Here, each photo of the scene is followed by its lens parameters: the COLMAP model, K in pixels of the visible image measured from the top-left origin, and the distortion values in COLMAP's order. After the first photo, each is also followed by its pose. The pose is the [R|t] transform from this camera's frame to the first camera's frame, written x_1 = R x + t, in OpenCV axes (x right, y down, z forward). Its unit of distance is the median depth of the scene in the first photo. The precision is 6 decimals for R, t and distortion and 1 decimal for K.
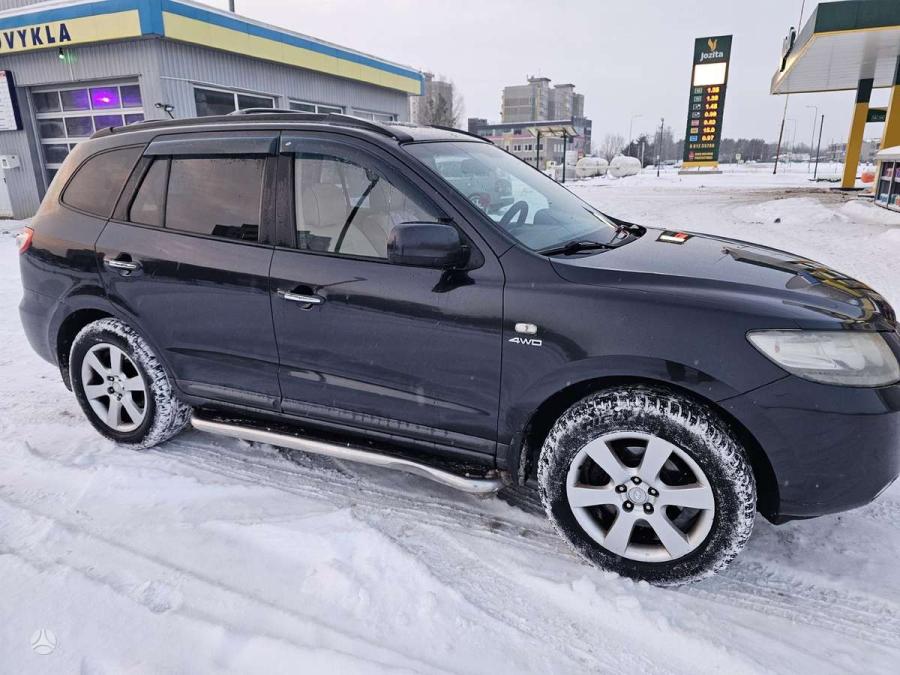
lens RADIAL K [[619.3, 0, 441.0], [0, 619.3, 340.1], [0, 0, 1]] dist [0.043164, -0.022927]
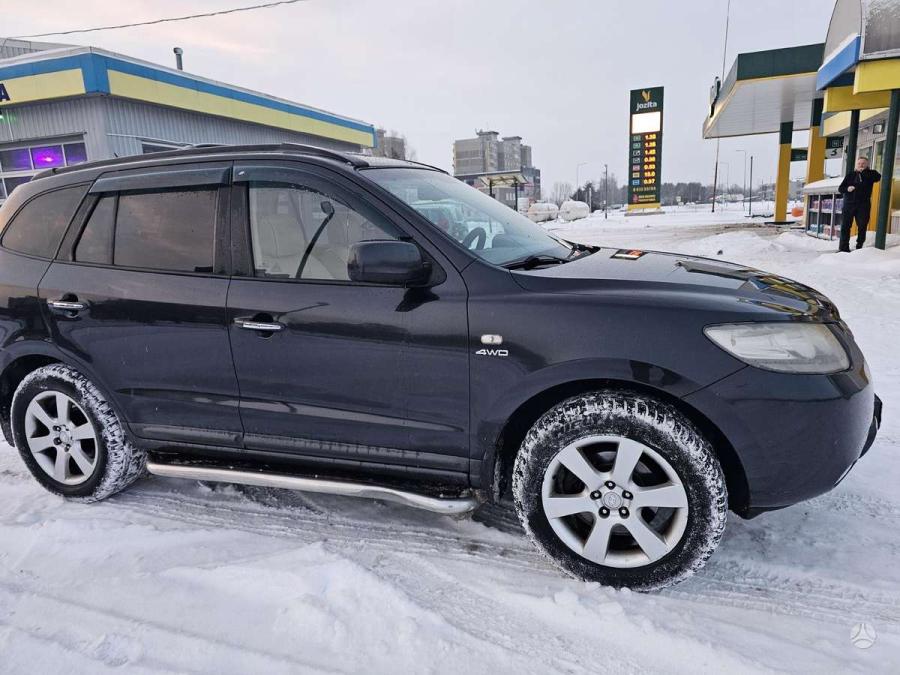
lens RADIAL K [[619.3, 0, 453.3], [0, 619.3, 344.7], [0, 0, 1]] dist [0.043164, -0.022927]
pose [[0.995416, -0.053622, 0.079198, -0.003401], [0.059124, 0.995874, -0.068847, 0.045871], [-0.075180, 0.073214, 0.994479, 0.008208]]
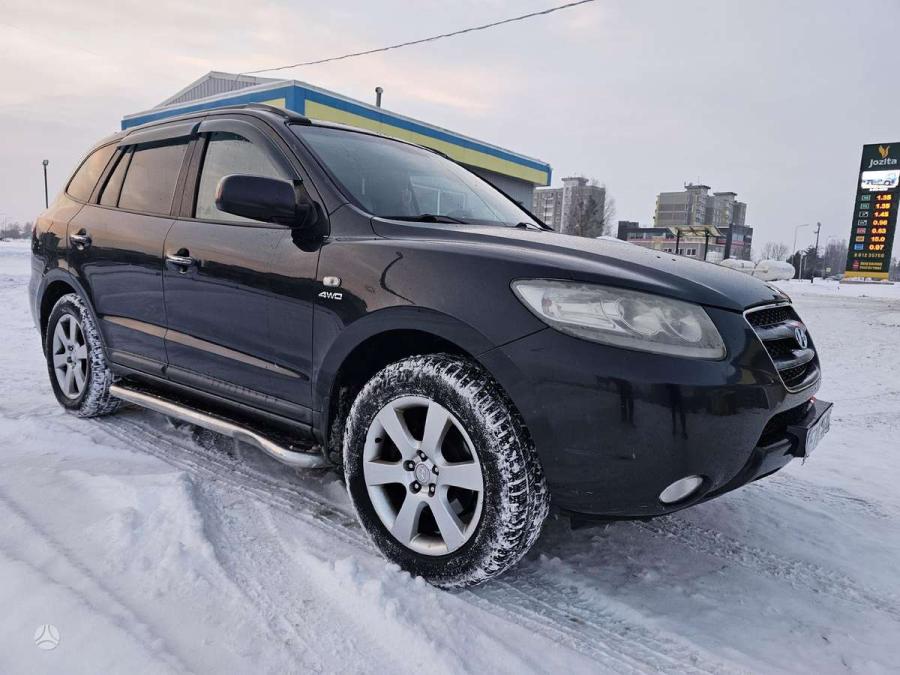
lens RADIAL K [[619.3, 0, 447.3], [0, 619.3, 337.2], [0, 0, 1]] dist [0.043164, -0.022927]
pose [[0.970956, 0.086843, -0.222940, 0.443975], [-0.120501, 0.982491, -0.142093, 0.150619], [0.206697, 0.164831, 0.964421, 0.104557]]
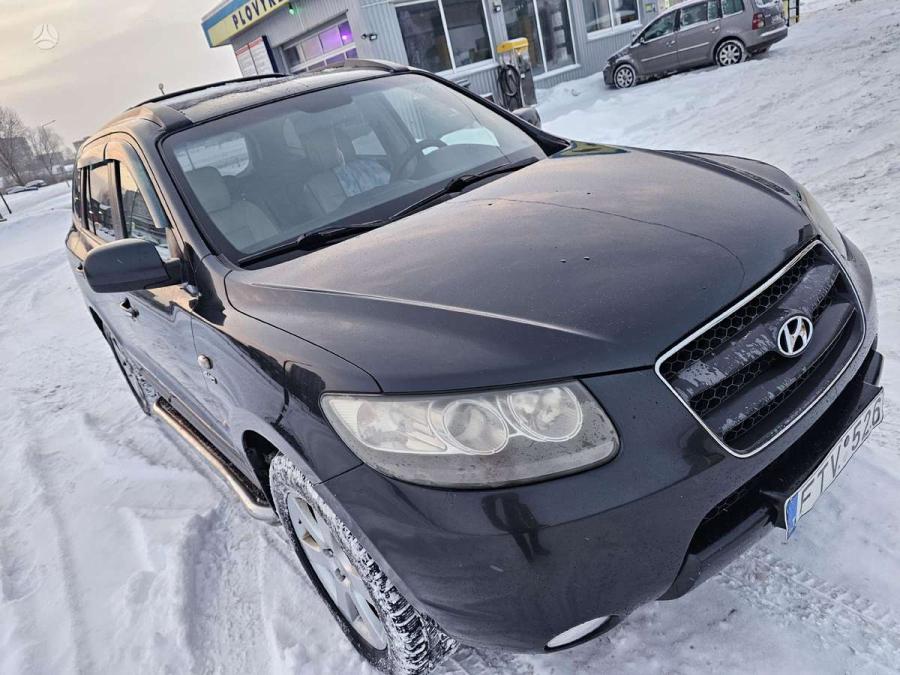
lens RADIAL K [[619.3, 0, 442.9], [0, 619.3, 329.4], [0, 0, 1]] dist [0.043164, -0.022927]
pose [[0.877646, -0.025172, -0.478648, 0.689914], [0.104457, 0.984662, 0.139749, -0.123352], [0.467789, -0.172649, 0.866814, 0.353299]]
